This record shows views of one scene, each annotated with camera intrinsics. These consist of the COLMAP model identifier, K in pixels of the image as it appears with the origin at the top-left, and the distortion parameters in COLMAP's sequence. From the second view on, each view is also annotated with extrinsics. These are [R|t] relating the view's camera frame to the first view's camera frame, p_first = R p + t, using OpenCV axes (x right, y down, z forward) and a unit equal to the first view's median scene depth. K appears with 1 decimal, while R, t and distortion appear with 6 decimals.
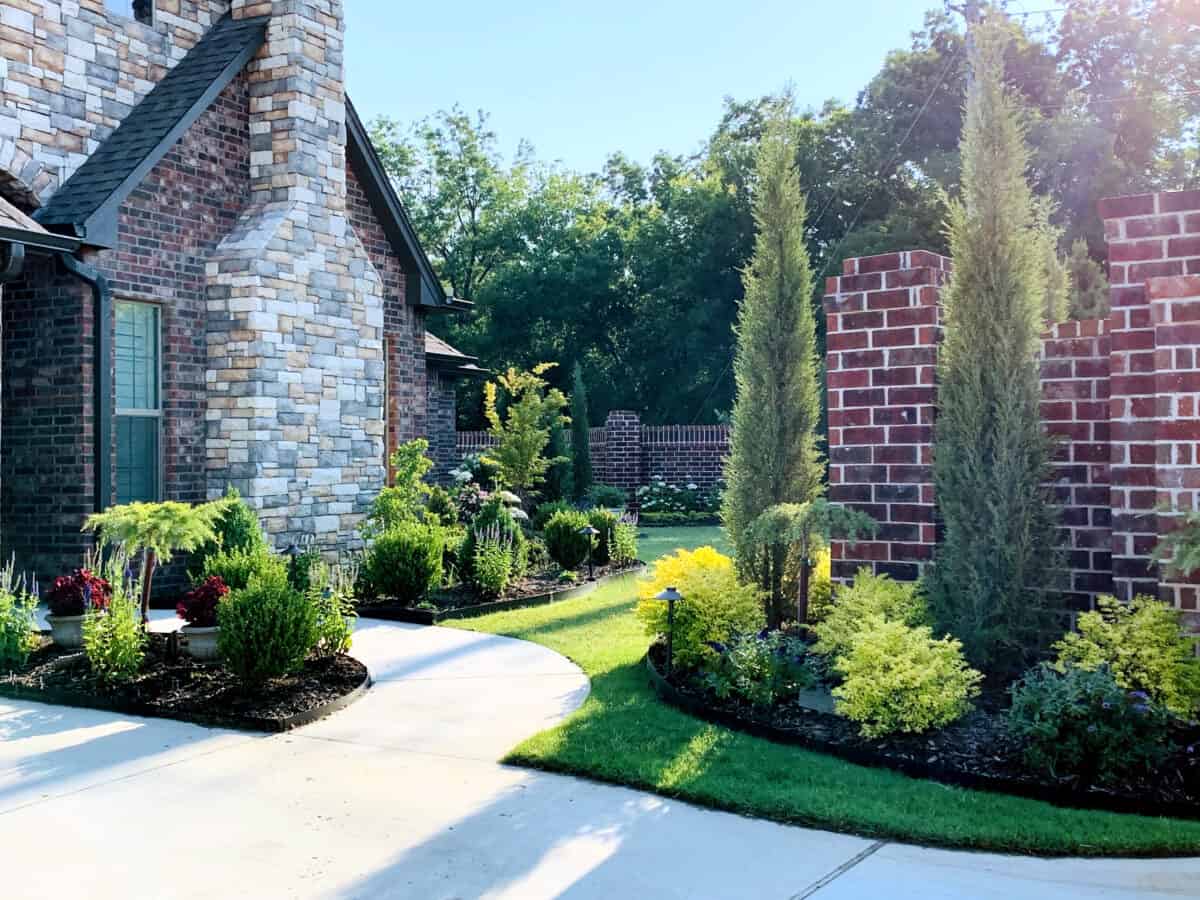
lens RADIAL K [[1424.9, 0, 600.0], [0, 1424.9, 450.0], [0, 0, 1]] dist [0.184344, -0.708042]
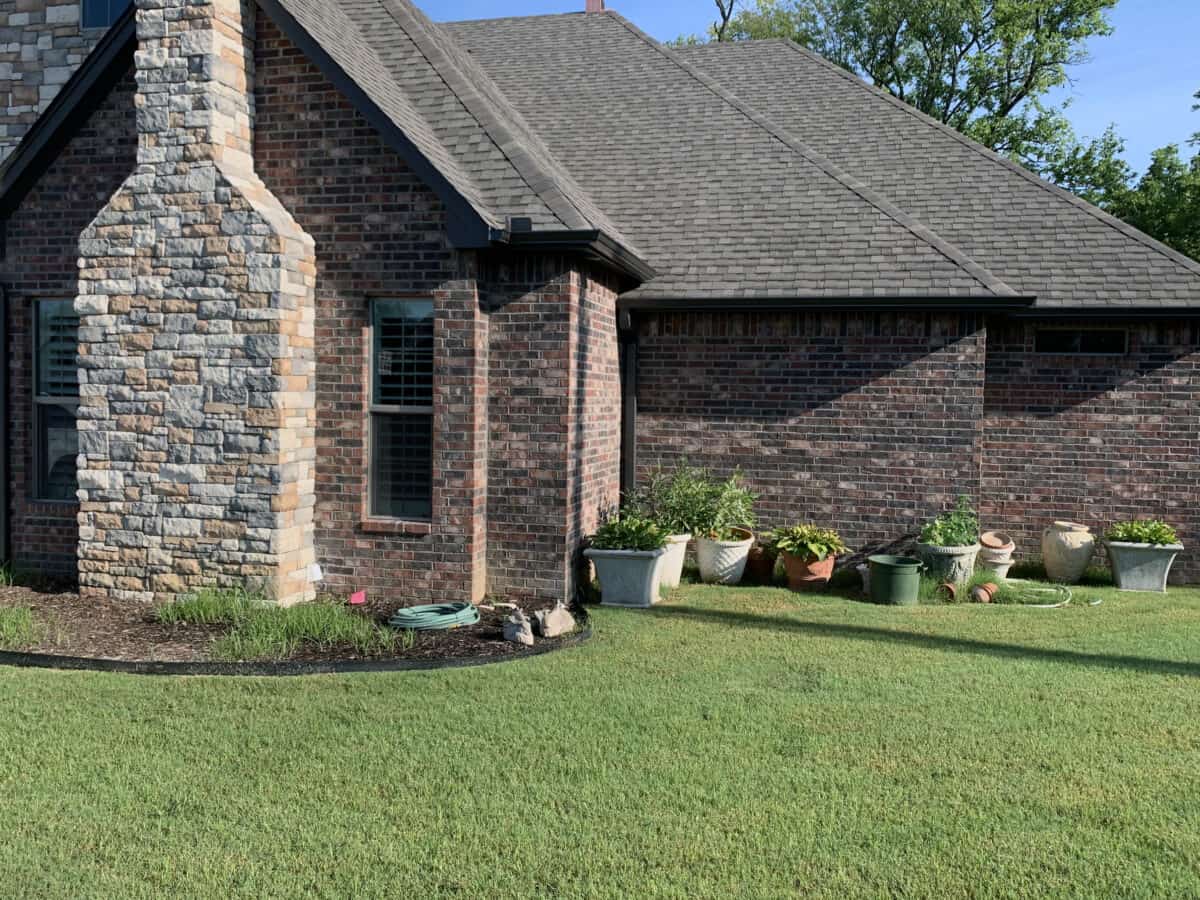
lens RADIAL K [[934.2, 0, 600.0], [0, 934.2, 450.0], [0, 0, 1]] dist [0.030646, -0.044159]
pose [[0.228783, 0.072432, -0.970779, 0.445123], [-0.008737, 0.997341, 0.072355, -0.041419], [0.973438, -0.008072, 0.228807, 1.175956]]
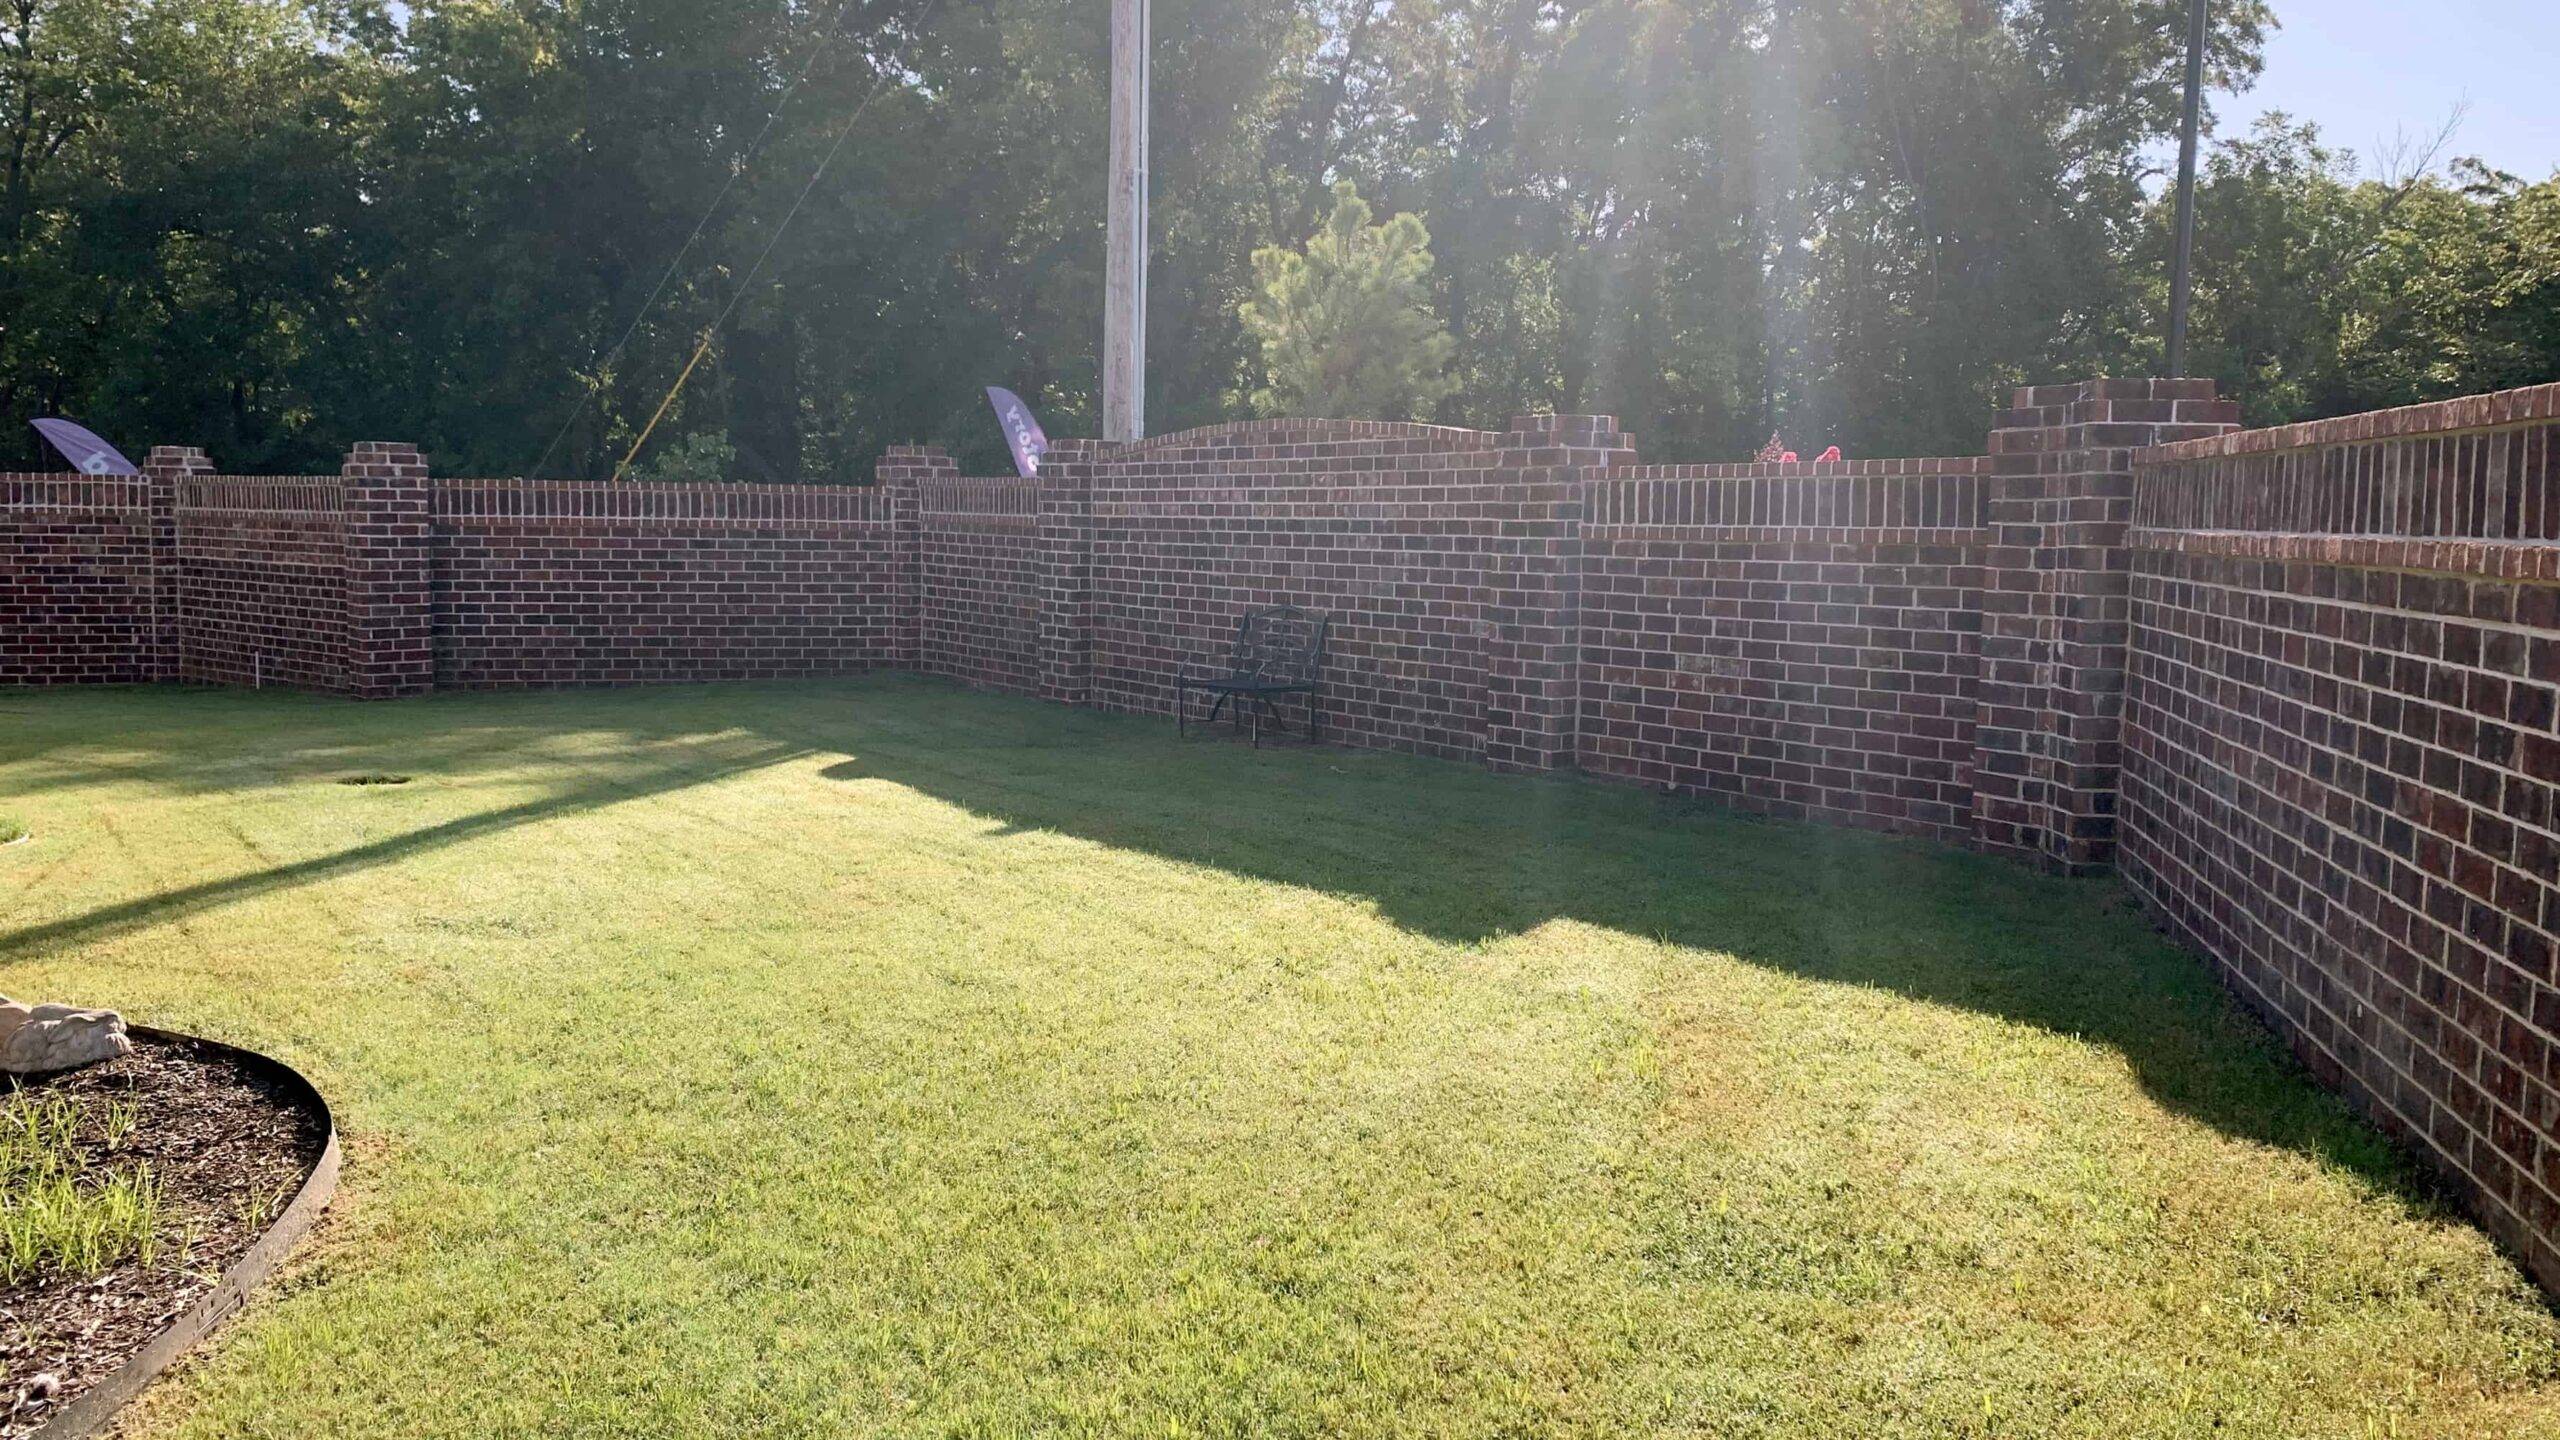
lens RADIAL K [[1980.1, 0, 1280.0], [0, 1980.1, 720.0], [0, 0, 1]] dist [0.005741, 0.000456]
pose [[0.897958, -0.022648, 0.439499, -0.015436], [-0.028032, 0.993703, 0.108481, -0.035429], [-0.439188, -0.109732, 0.891668, 0.702608]]
